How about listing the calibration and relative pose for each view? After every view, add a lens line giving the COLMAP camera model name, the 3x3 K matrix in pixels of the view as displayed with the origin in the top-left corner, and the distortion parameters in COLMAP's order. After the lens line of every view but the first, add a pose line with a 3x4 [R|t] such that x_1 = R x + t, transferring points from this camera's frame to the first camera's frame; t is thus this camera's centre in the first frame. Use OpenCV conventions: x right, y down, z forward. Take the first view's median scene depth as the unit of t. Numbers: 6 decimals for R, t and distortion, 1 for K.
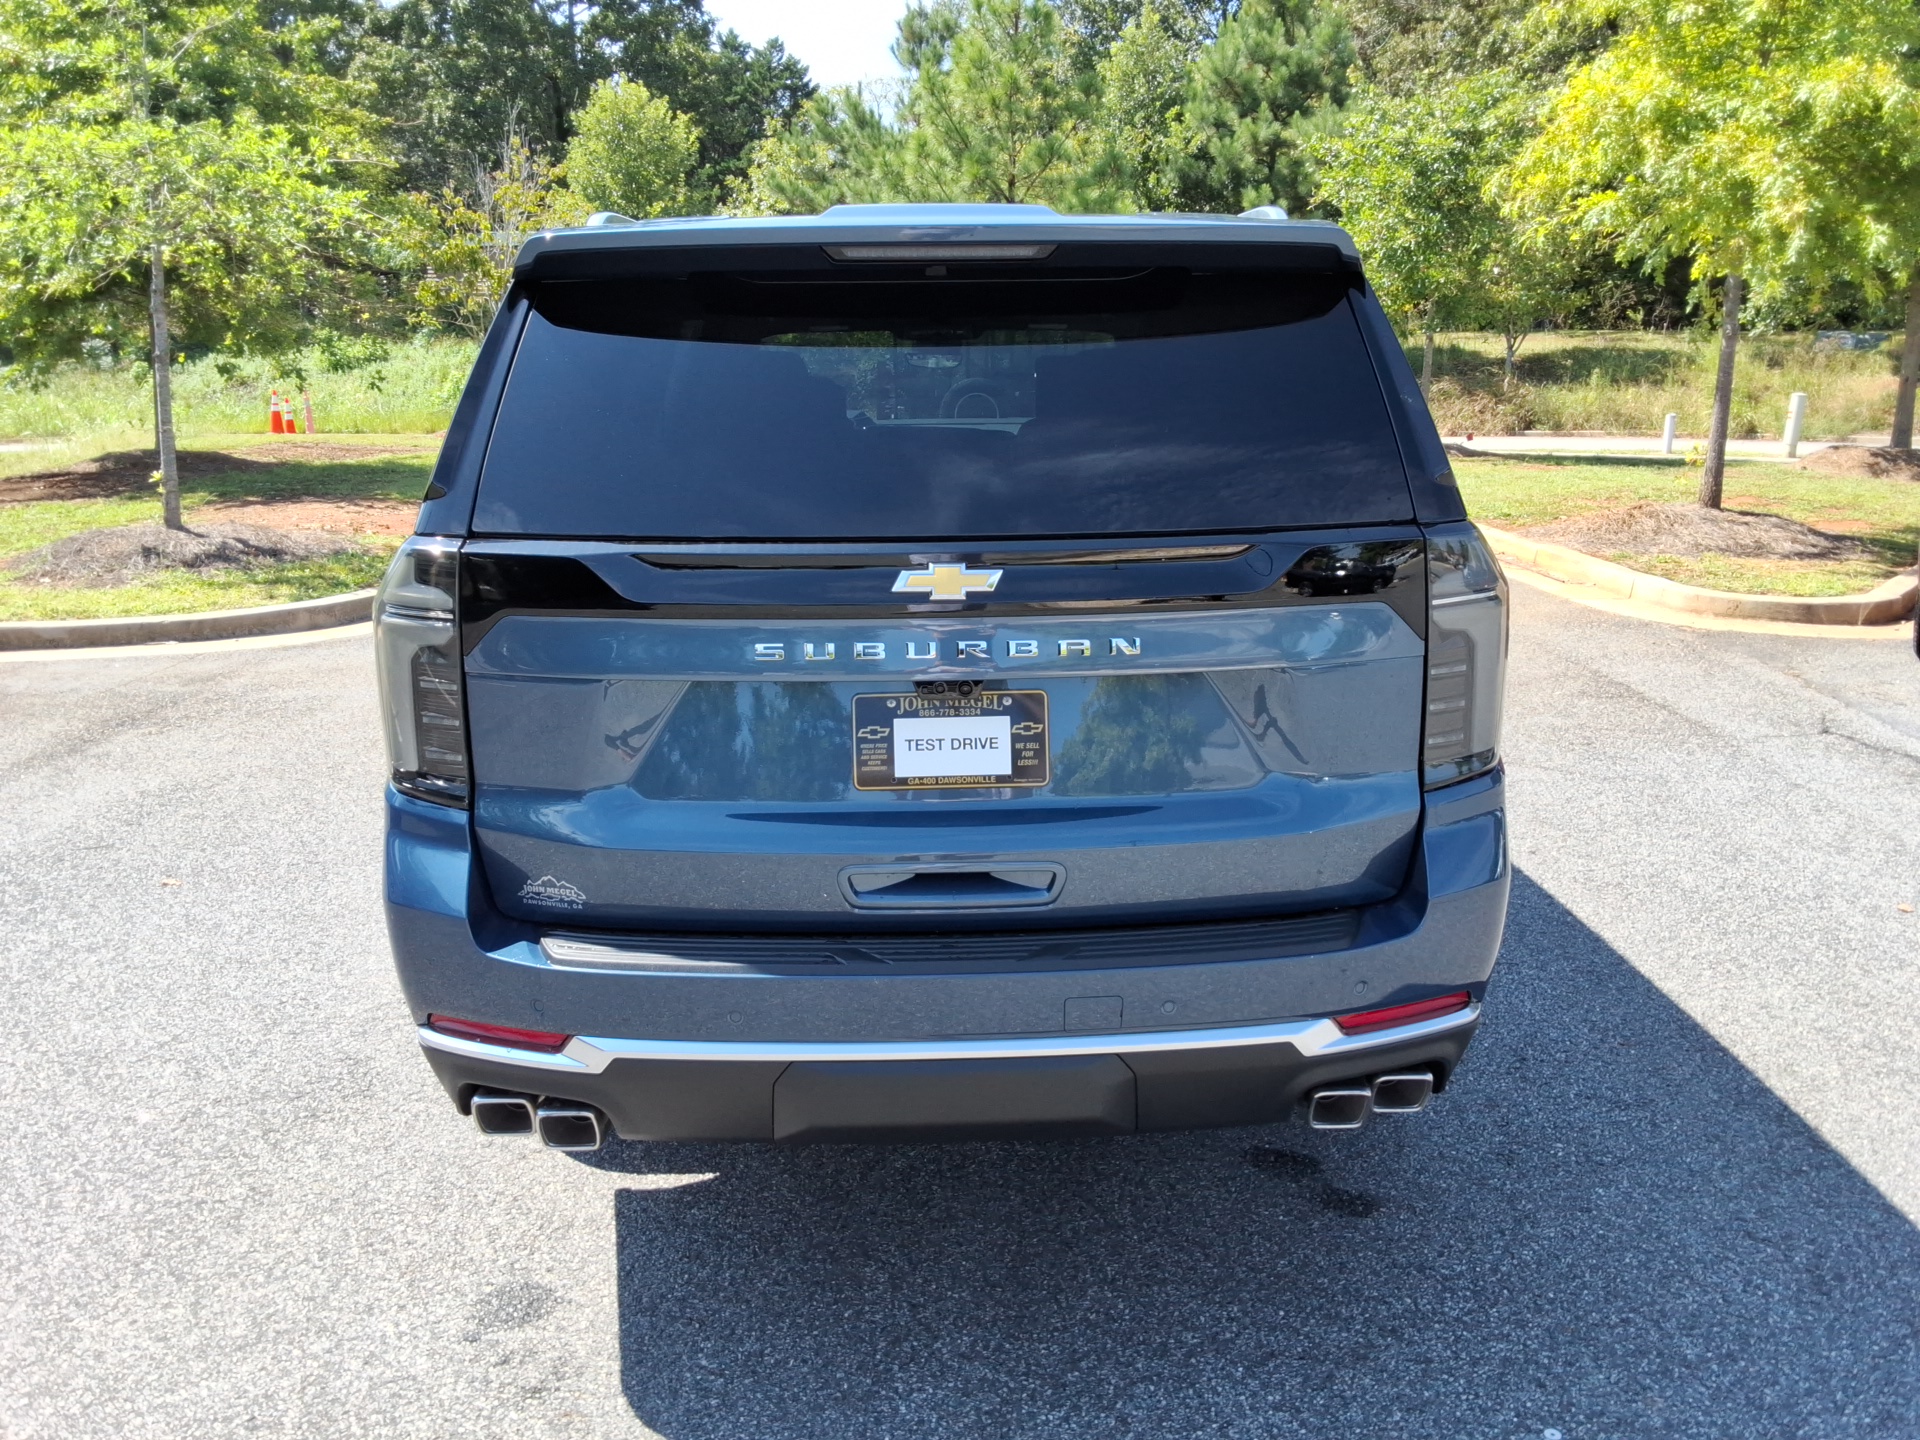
lens RADIAL K [[1568.7, 0, 972.1], [0, 1568.7, 710.0], [0, 0, 1]] dist [0.110806, -0.182634]
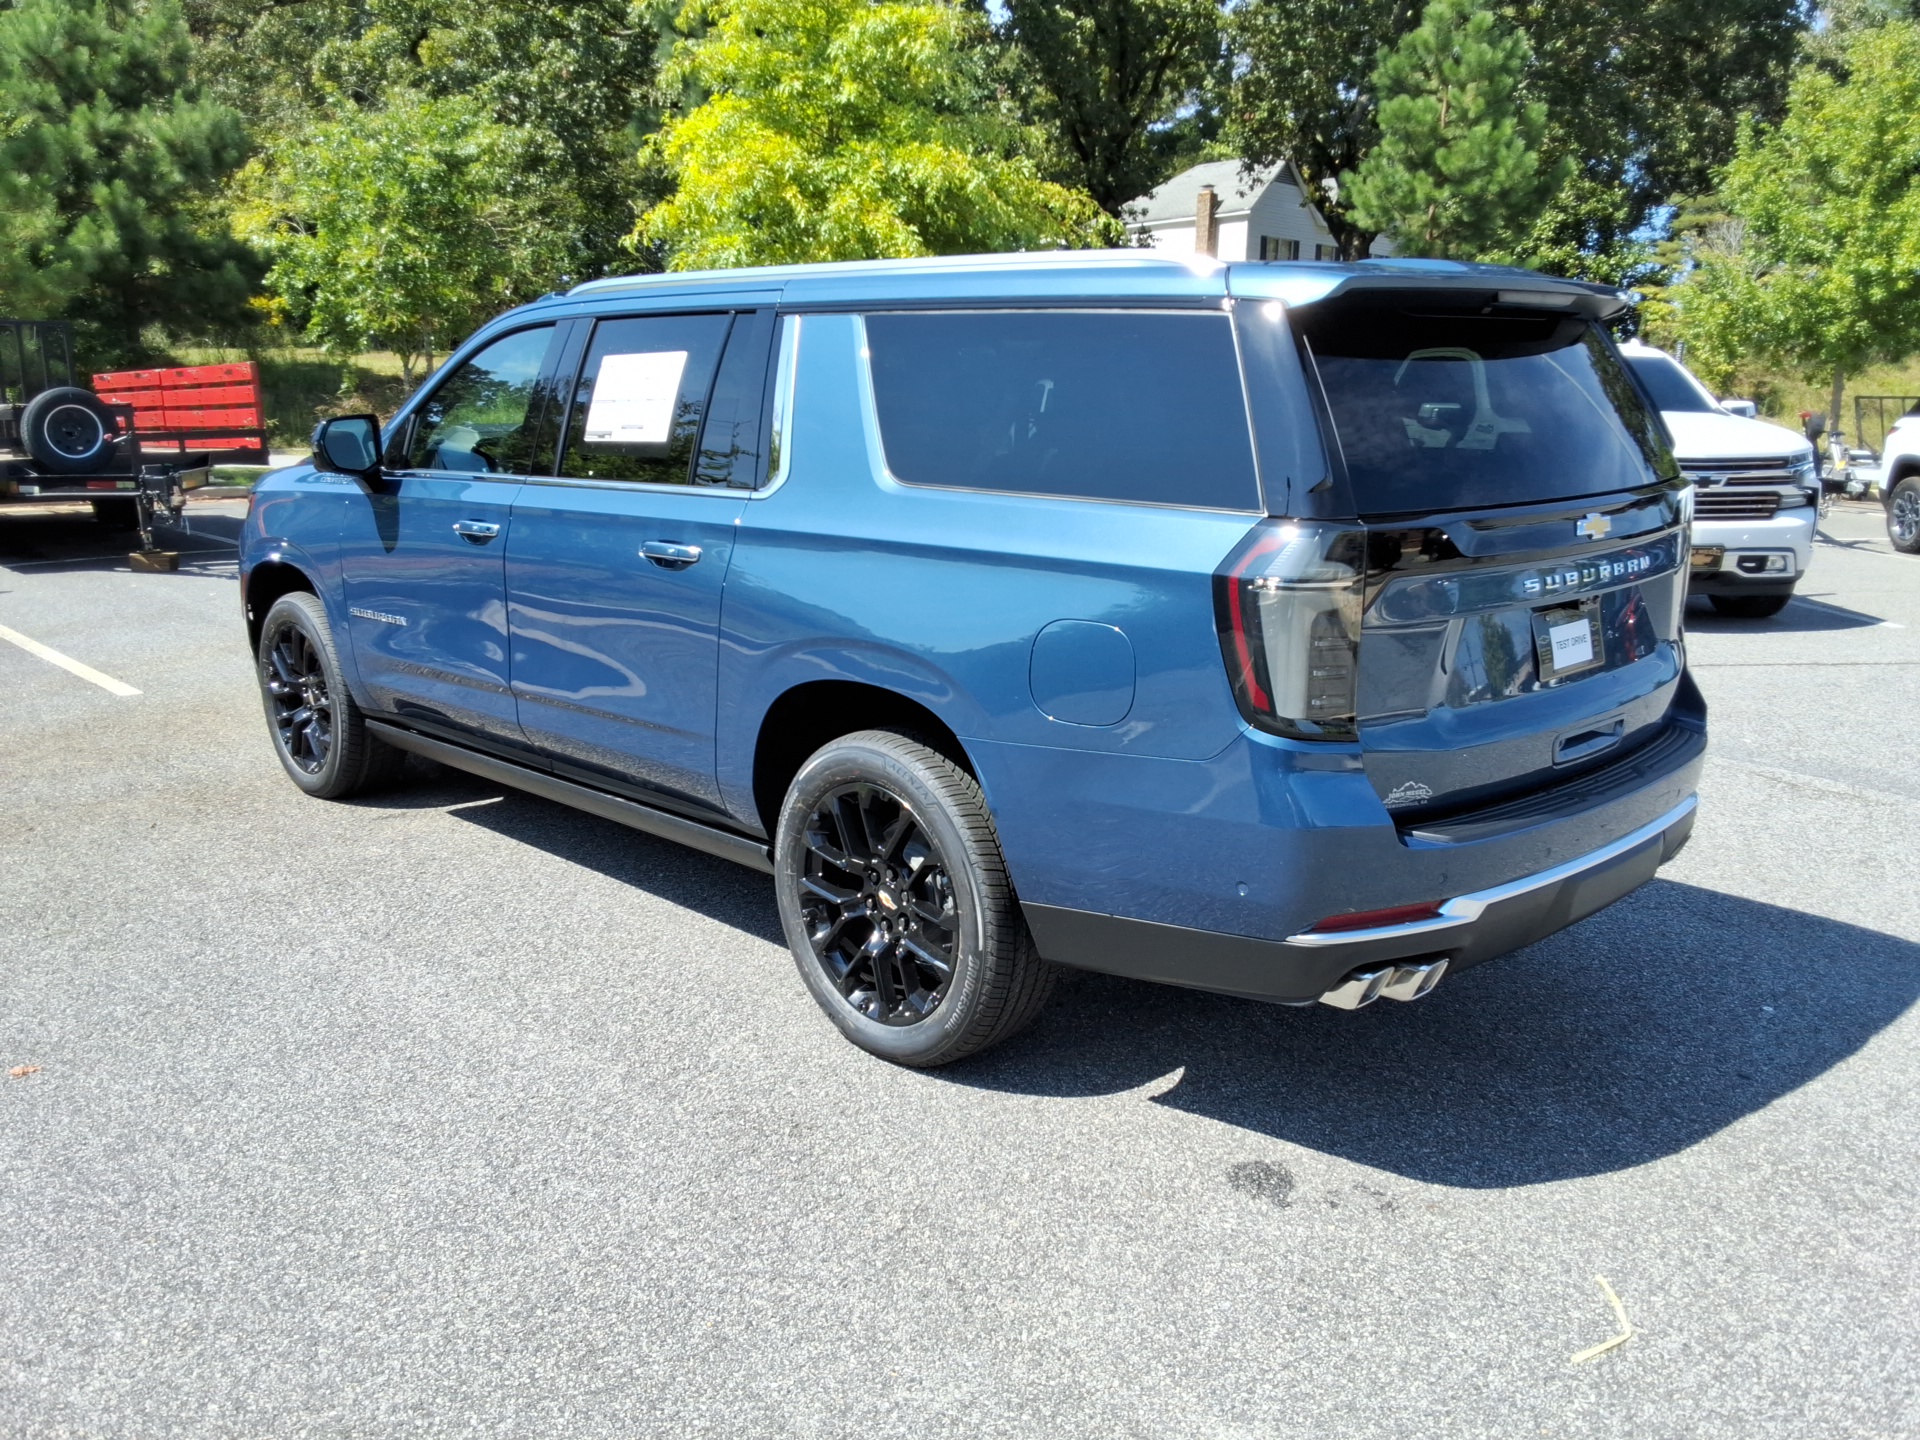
lens RADIAL K [[1557.3, 0, 997.5], [0, 1557.3, 714.2], [0, 0, 1]] dist [0.076229, -0.102421]
pose [[0.725640, -0.138068, 0.674080, -0.097867], [0.142470, 0.988580, 0.049118, -0.004146], [-0.673163, 0.060394, 0.737023, 0.021444]]
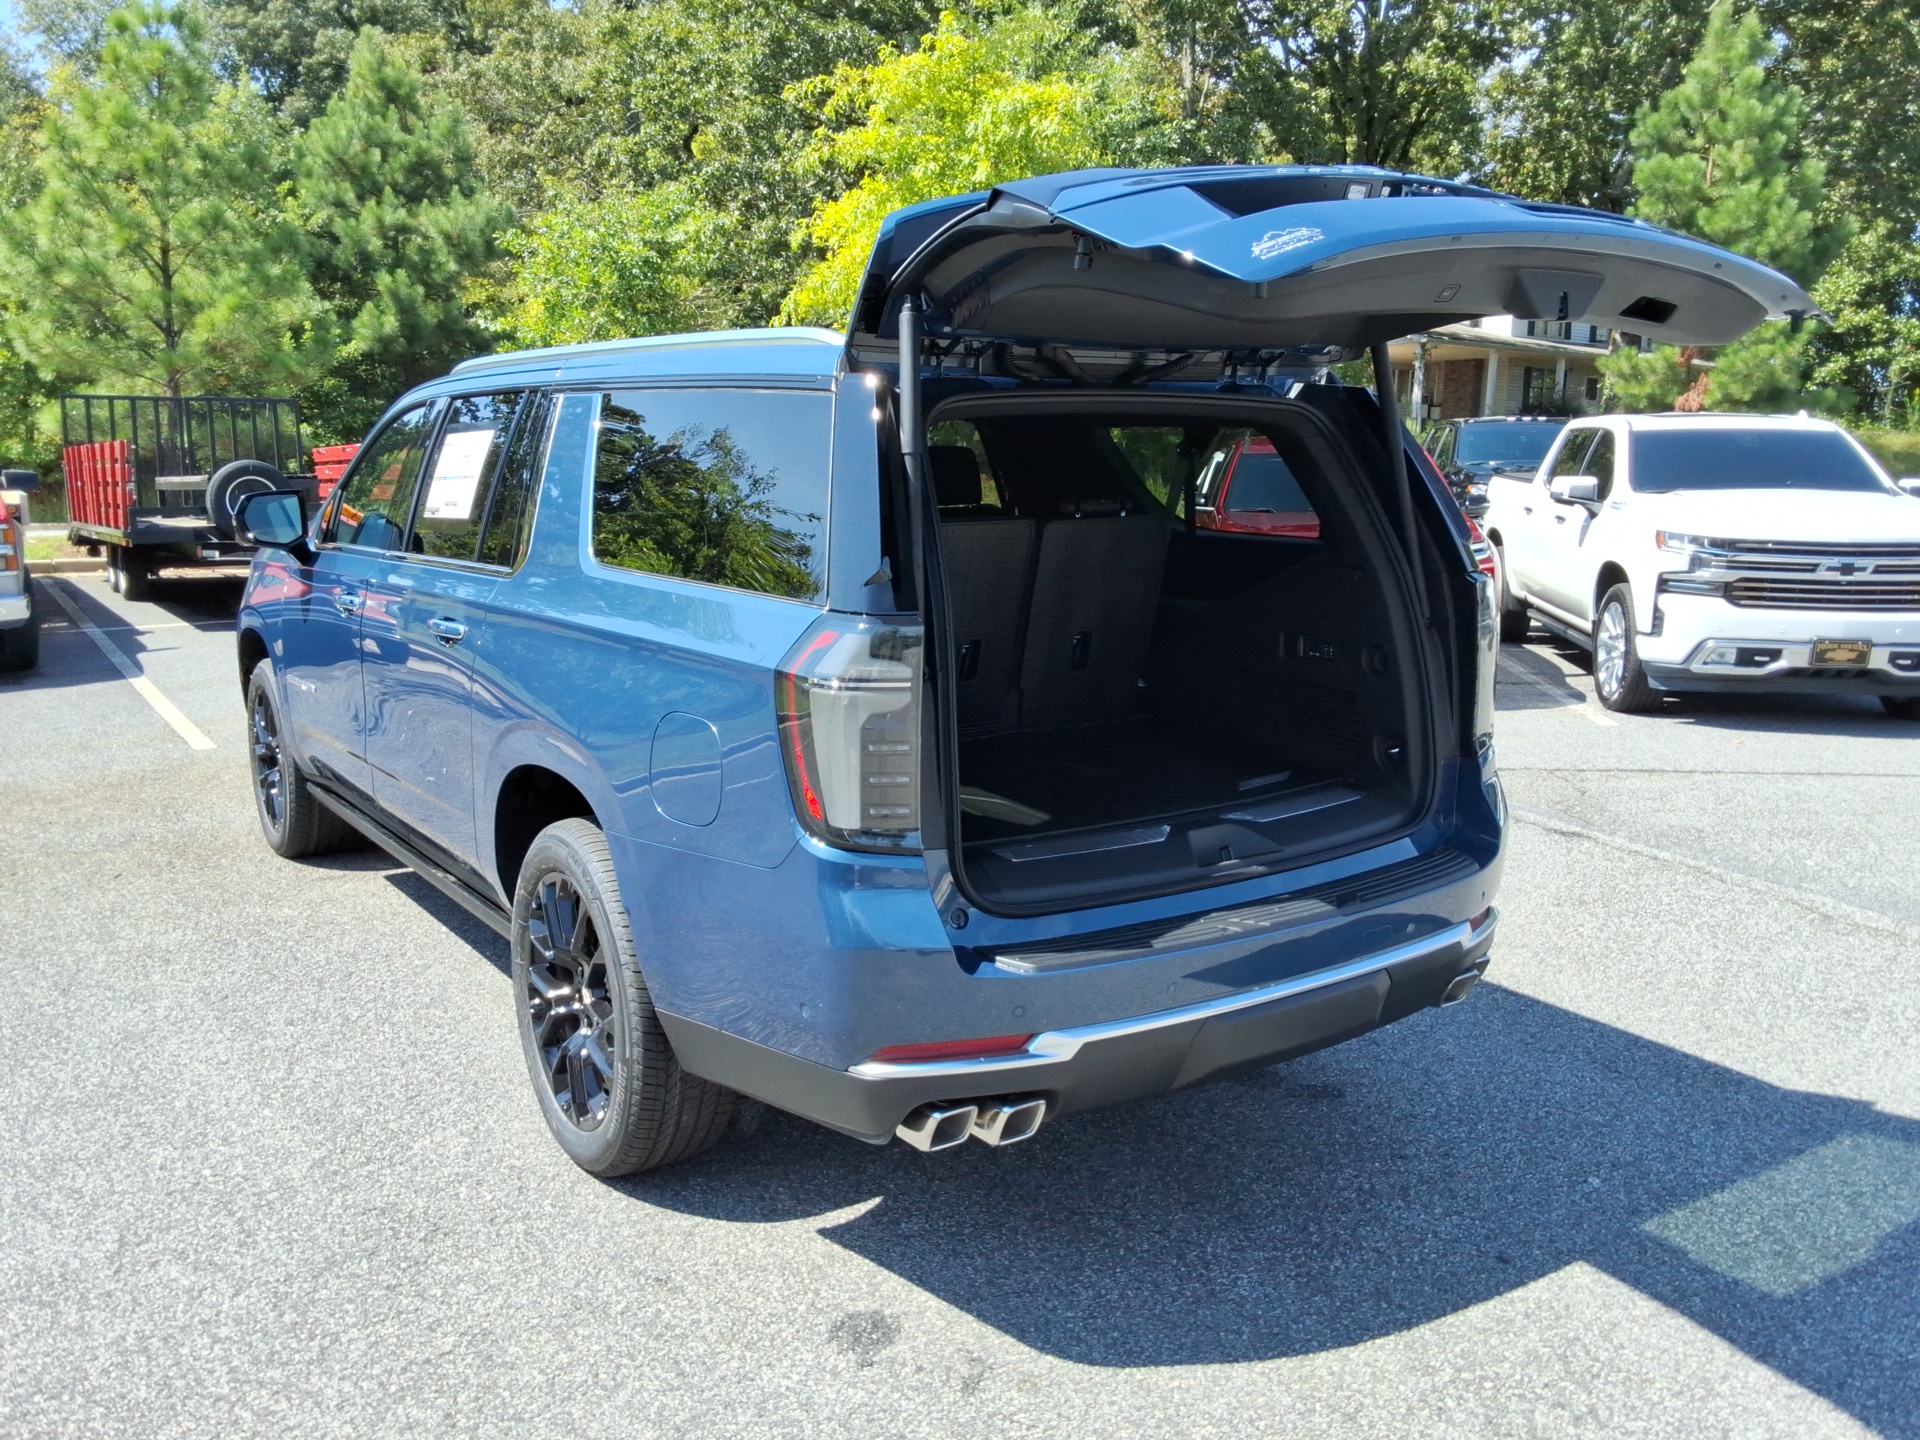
lens RADIAL K [[1563.0, 0, 996.3], [0, 1563.0, 708.0], [0, 0, 1]] dist [0.125401, -0.200149]
pose [[0.834090, -0.081976, 0.545503, -0.064323], [0.111640, 0.993518, -0.021399, -0.000836], [-0.540213, 0.078748, 0.837836, 0.002172]]
